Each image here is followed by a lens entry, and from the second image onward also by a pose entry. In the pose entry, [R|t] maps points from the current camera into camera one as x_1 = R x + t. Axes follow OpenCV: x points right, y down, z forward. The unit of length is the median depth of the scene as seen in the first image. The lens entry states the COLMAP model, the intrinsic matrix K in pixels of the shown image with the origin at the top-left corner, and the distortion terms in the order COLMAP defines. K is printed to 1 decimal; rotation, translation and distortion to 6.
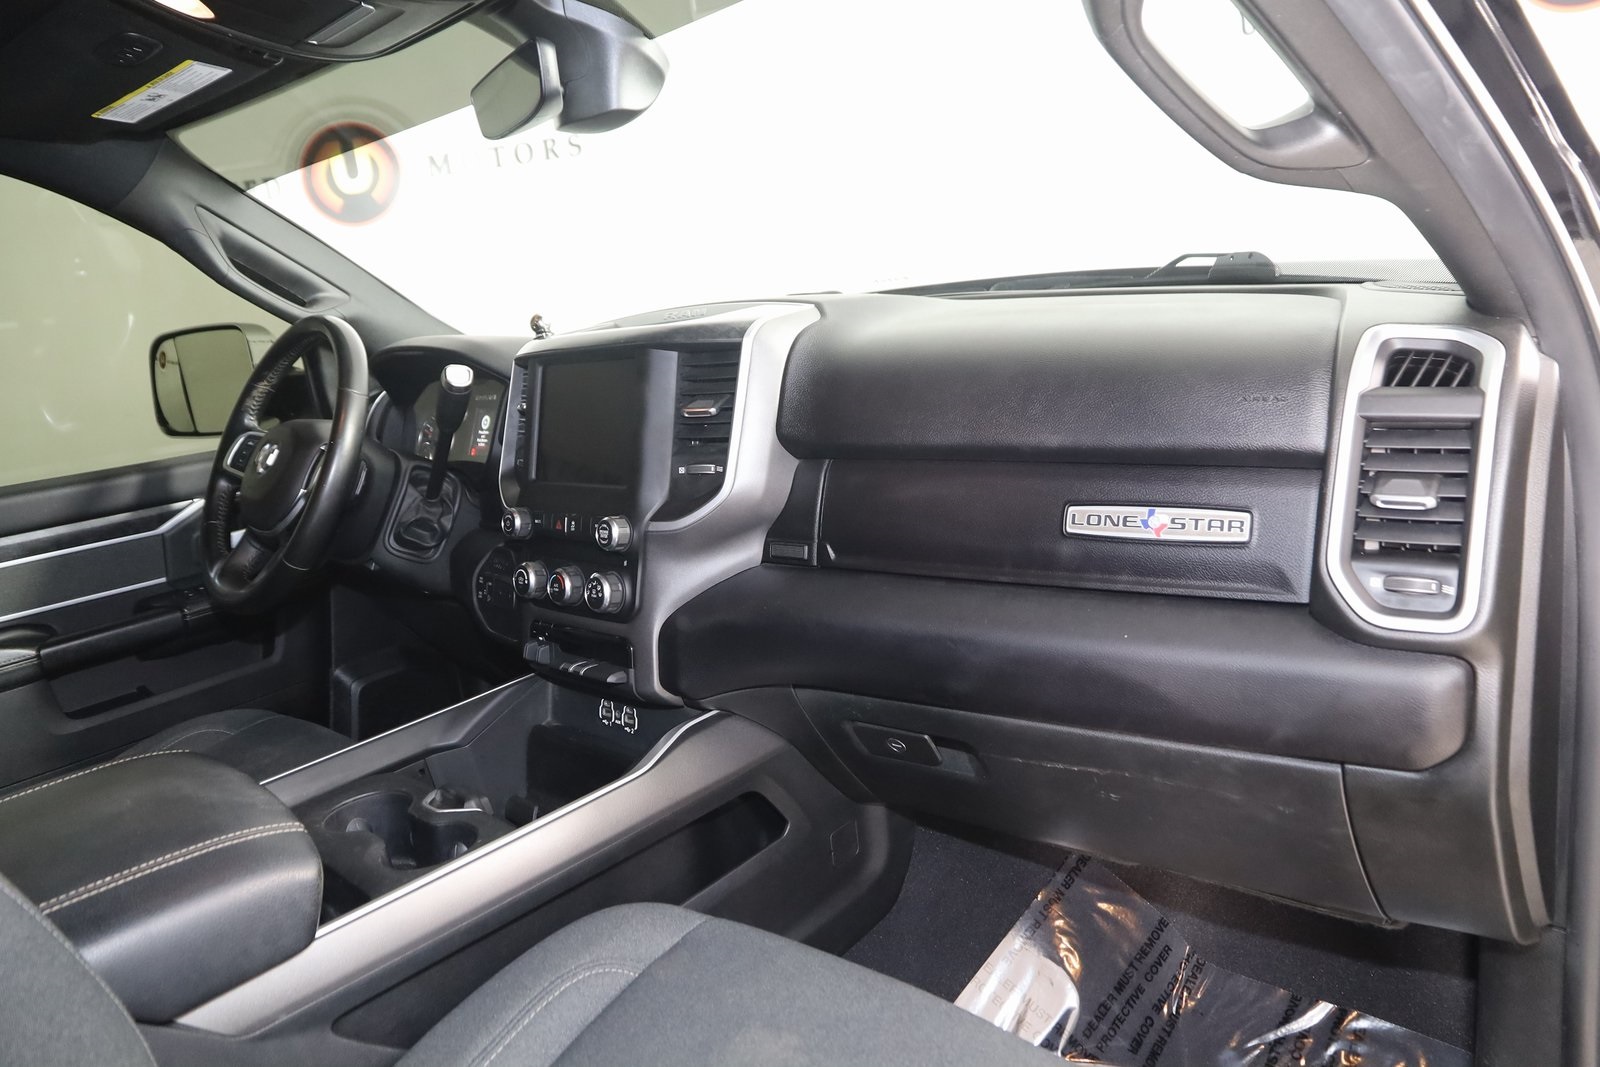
lens RADIAL K [[1085.9, 0, 816.0], [0, 1085.9, 525.6], [0, 0, 1]] dist [-0.105229, 0.056077]
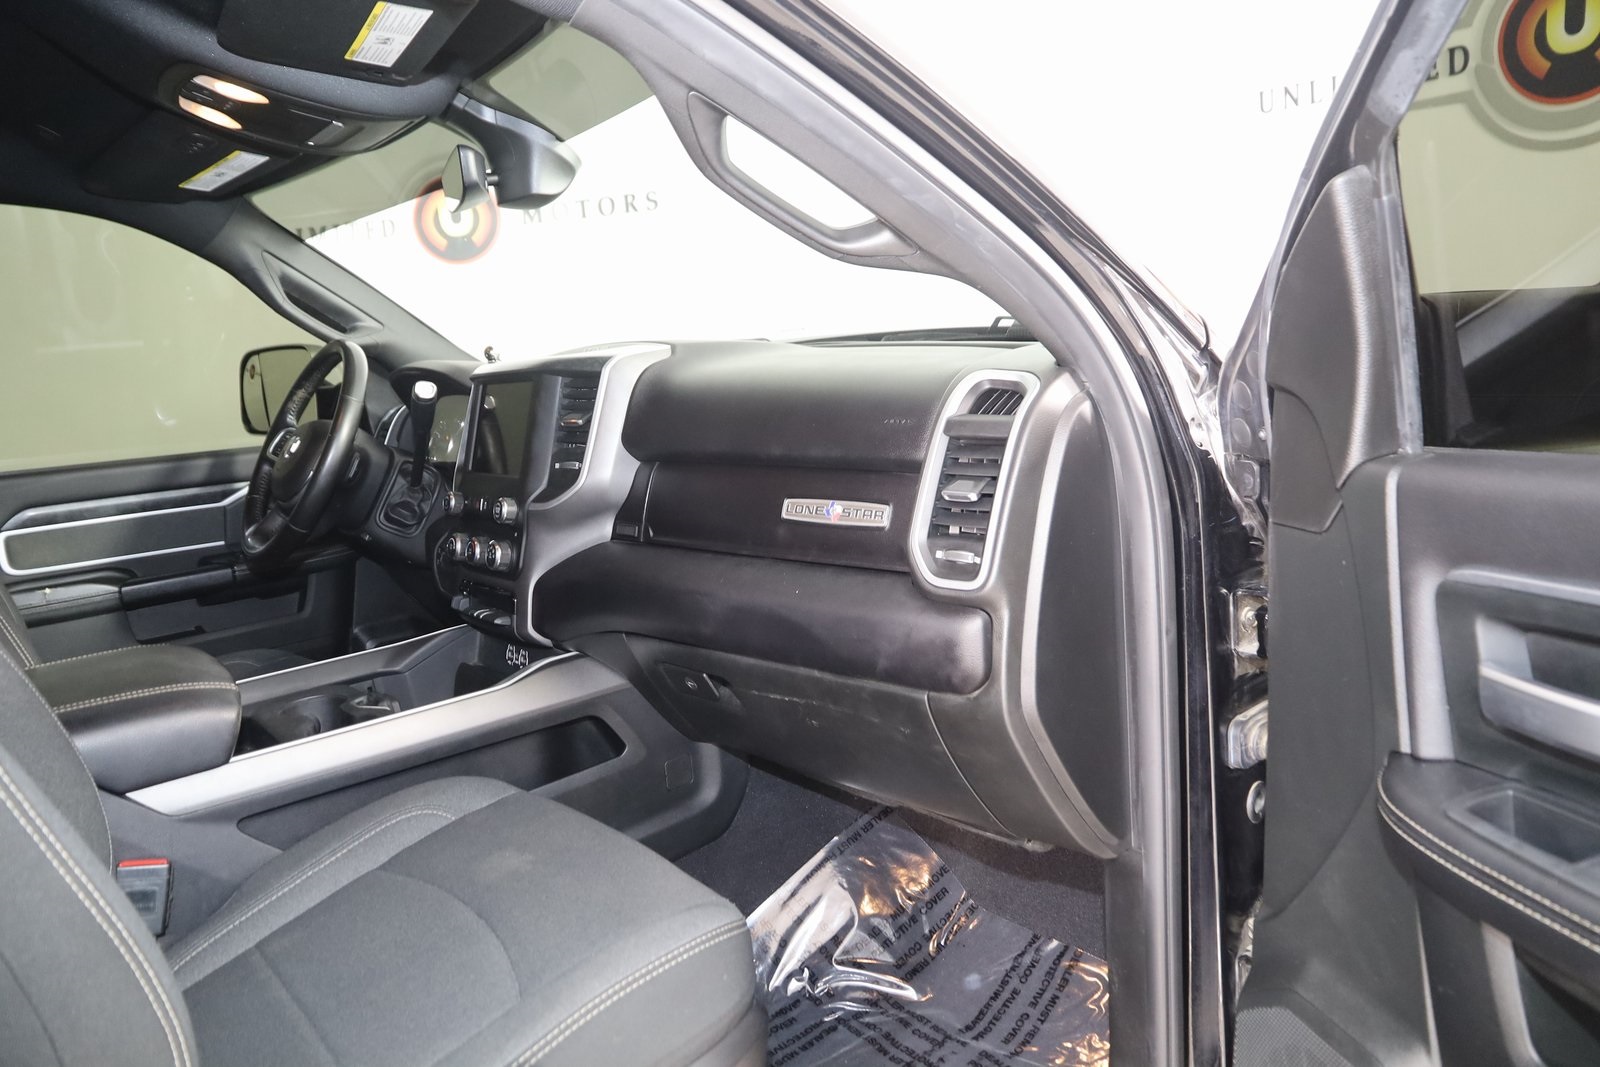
lens RADIAL K [[1085.9, 0, 814.2], [0, 1085.9, 526.8], [0, 0, 1]] dist [-0.105229, 0.056077]
pose [[0.991766, 0.060690, -0.112773, 0.303827], [-0.065545, 0.997054, -0.039849, 0.049116], [0.110022, 0.046913, 0.992821, -0.241769]]
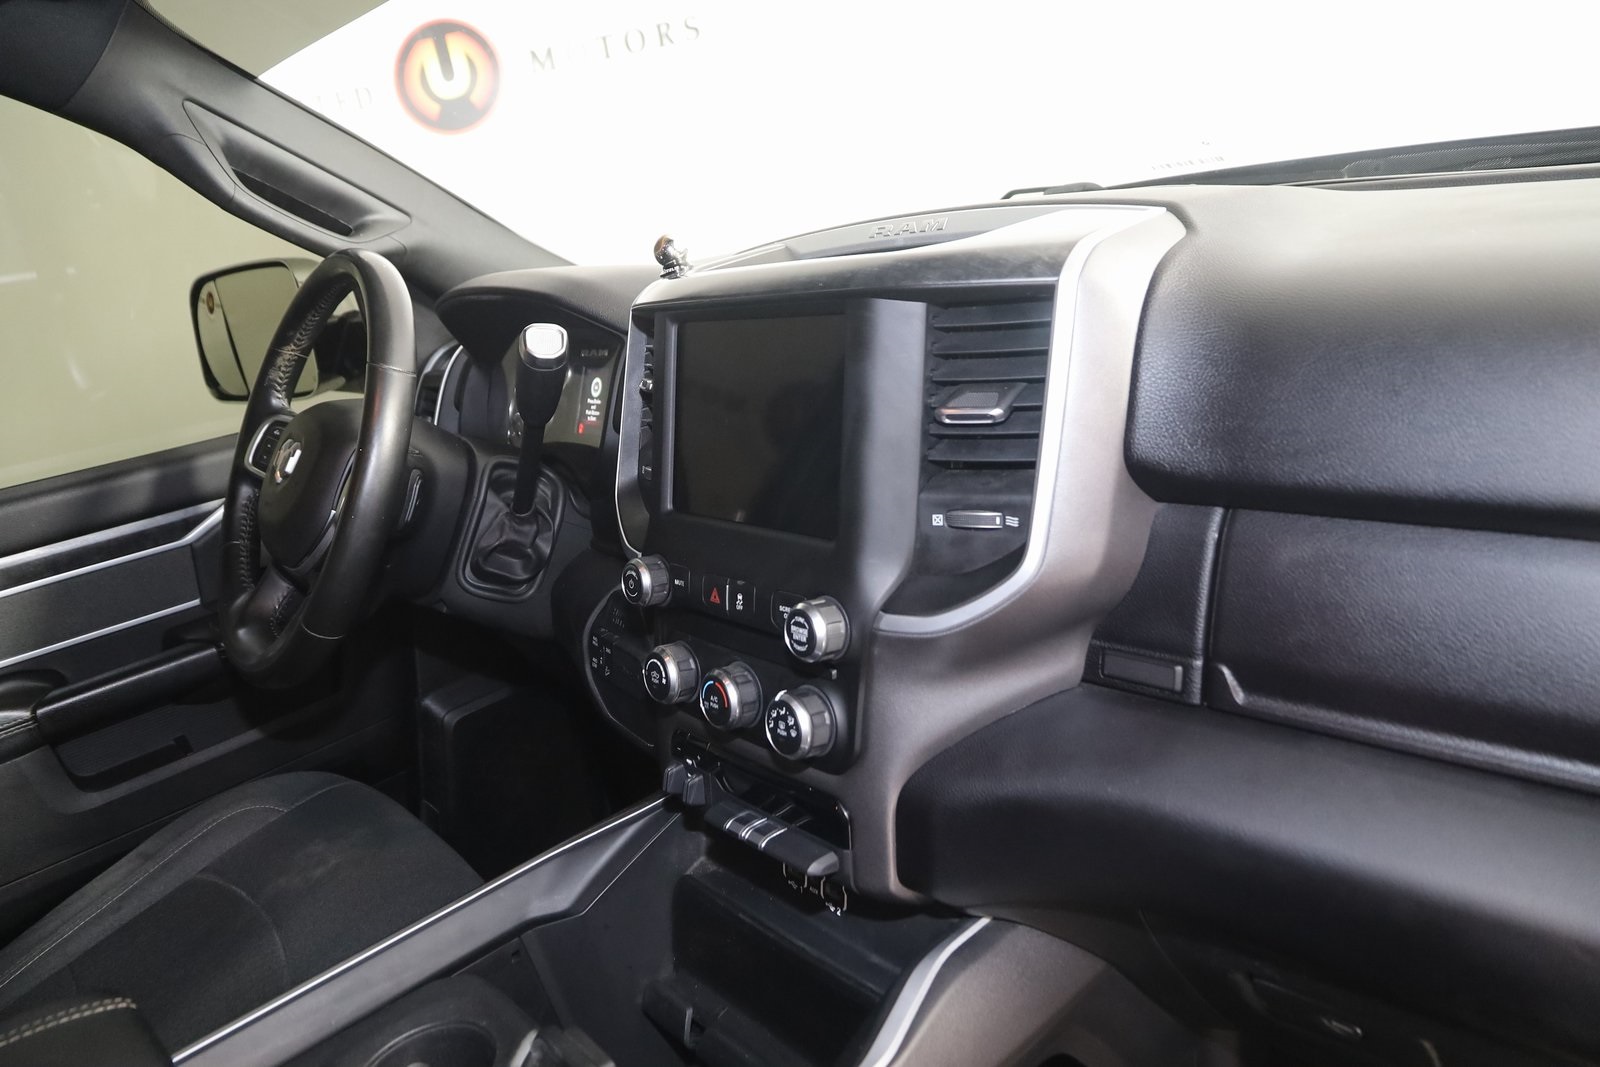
lens RADIAL K [[1085.9, 0, 811.0], [0, 1085.9, 519.3], [0, 0, 1]] dist [-0.105229, 0.056077]
pose [[0.993063, -0.011792, -0.116988, -0.109430], [0.021653, 0.996283, 0.083379, -0.087911], [0.115570, -0.085333, 0.989627, 0.396567]]
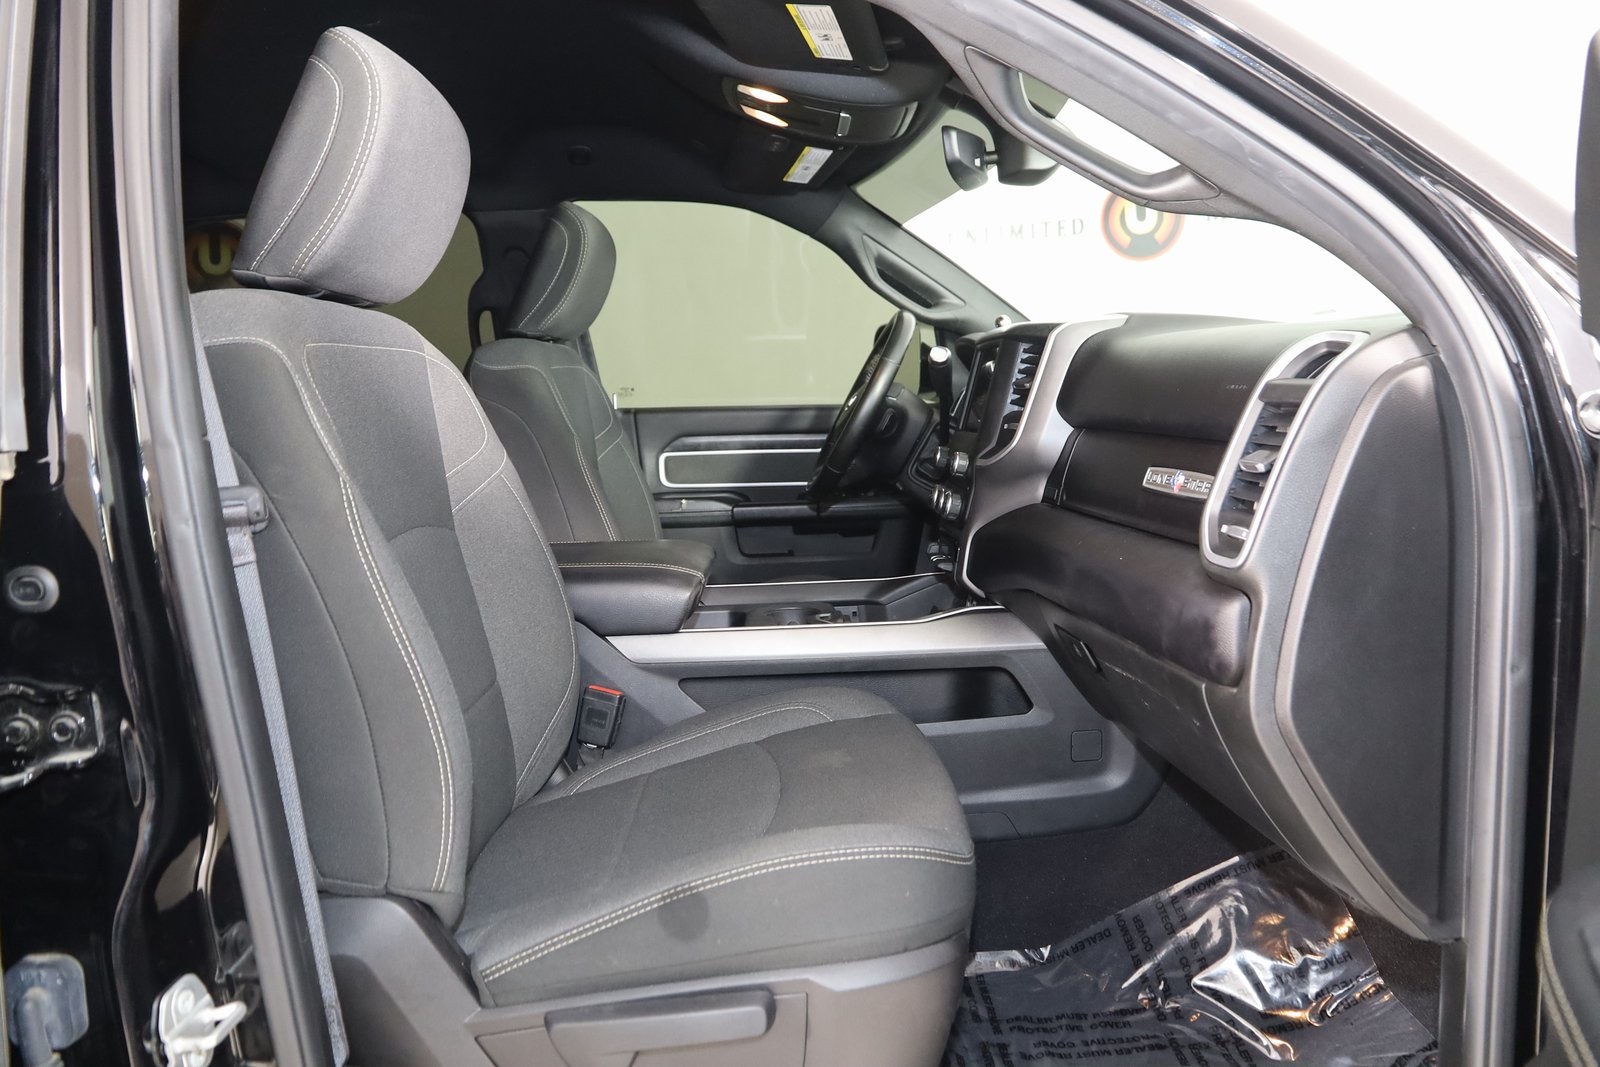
lens RADIAL K [[1085.9, 0, 821.7], [0, 1085.9, 517.0], [0, 0, 1]] dist [-0.105229, 0.056077]
pose [[0.703404, 0.176106, -0.688628, 0.611723], [-0.207533, 0.977490, 0.037992, 0.052681], [0.679818, 0.116190, 0.724118, -0.135638]]
